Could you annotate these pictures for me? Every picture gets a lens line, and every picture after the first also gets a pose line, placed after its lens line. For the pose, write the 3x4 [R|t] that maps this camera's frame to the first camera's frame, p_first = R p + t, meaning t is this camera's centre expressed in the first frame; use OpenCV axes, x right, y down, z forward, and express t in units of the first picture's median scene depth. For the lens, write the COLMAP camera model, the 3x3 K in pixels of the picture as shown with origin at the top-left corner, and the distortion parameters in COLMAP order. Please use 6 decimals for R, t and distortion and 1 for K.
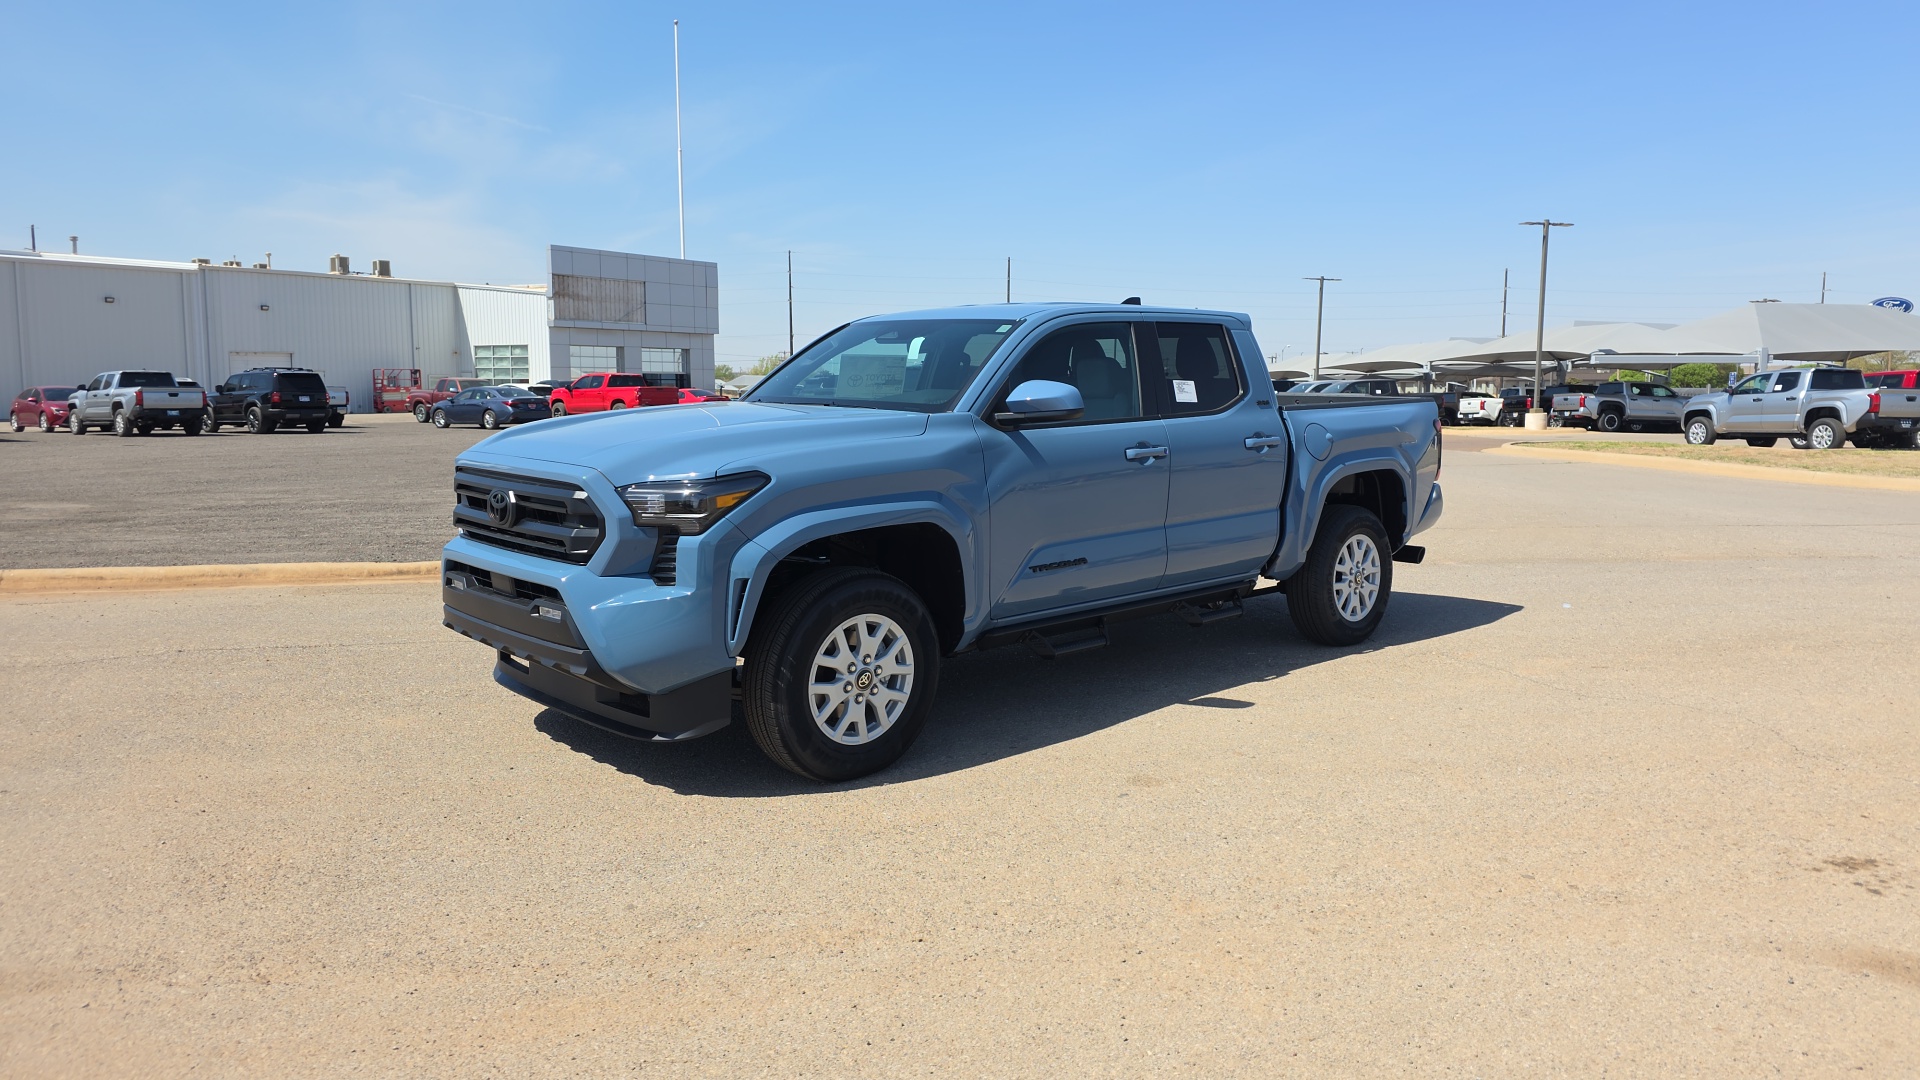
lens RADIAL K [[1302.5, 0, 1014.2], [0, 1302.5, 558.2], [0, 0, 1]] dist [0.018071, 0.002596]
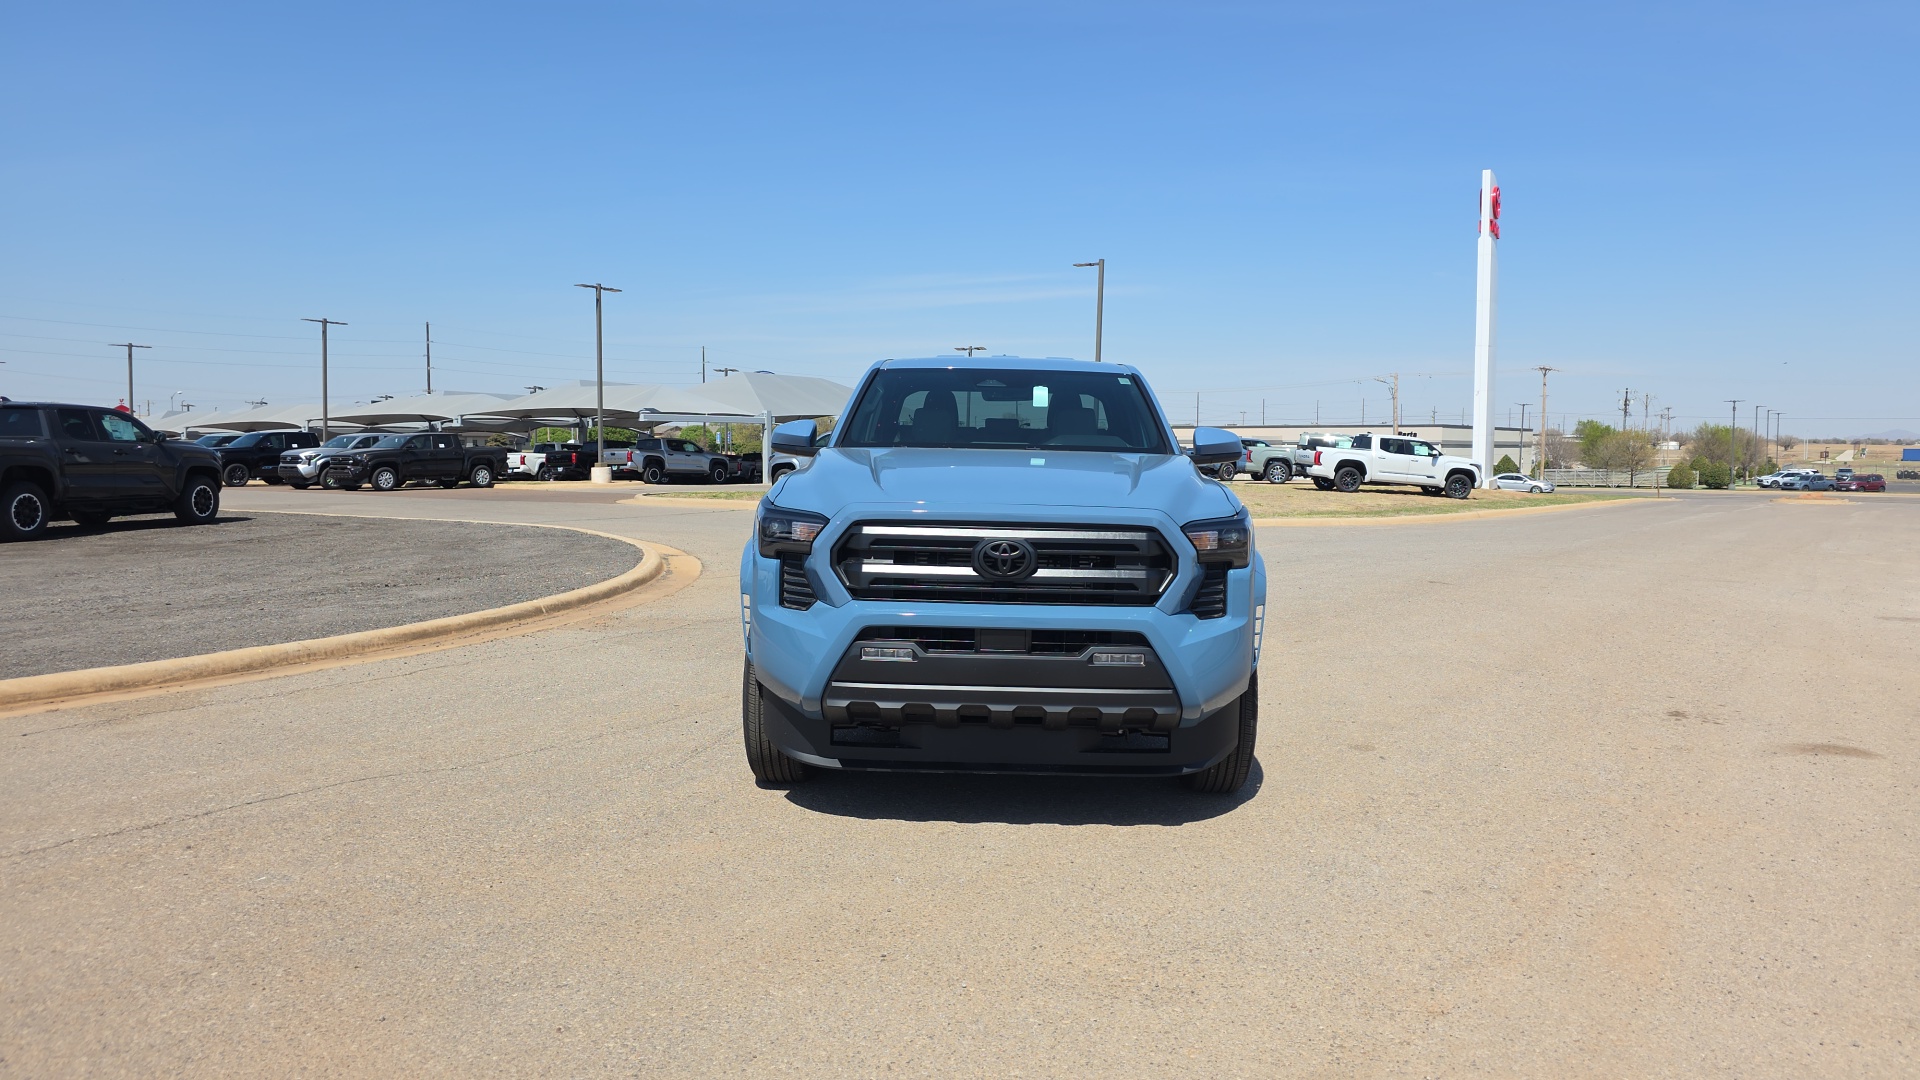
lens RADIAL K [[1305.6, 0, 985.8], [0, 1305.6, 560.1], [0, 0, 1]] dist [0.058231, -0.055976]
pose [[0.705186, -0.058868, 0.706575, -0.167219], [0.088330, 0.996078, -0.005169, -0.005276], [-0.703499, 0.066057, 0.707620, 0.056311]]
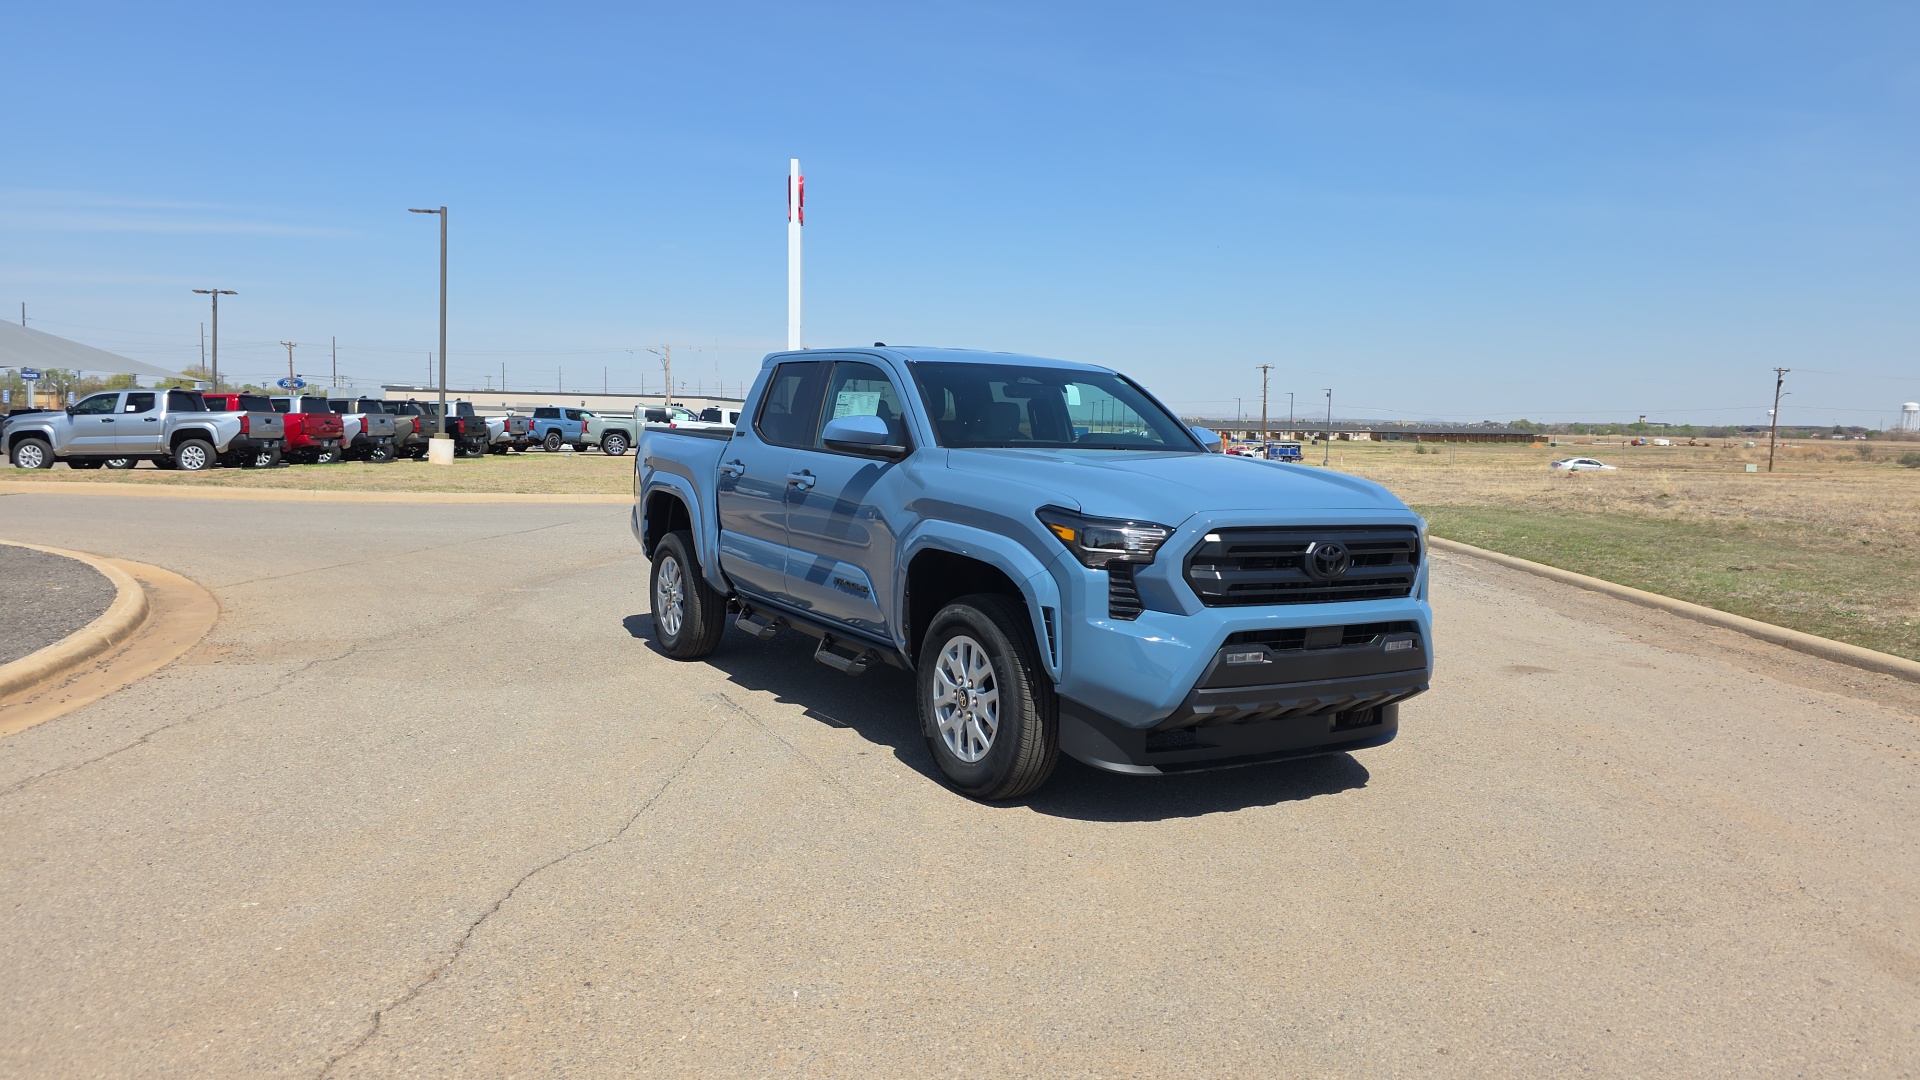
lens RADIAL K [[1305.6, 0, 987.9], [0, 1305.6, 565.2], [0, 0, 1]] dist [0.058231, -0.055976]
pose [[0.219786, -0.101339, 0.970270, -0.225395], [0.108165, 0.990989, 0.079002, -0.022515], [-0.969533, 0.087586, 0.228767, 0.162598]]
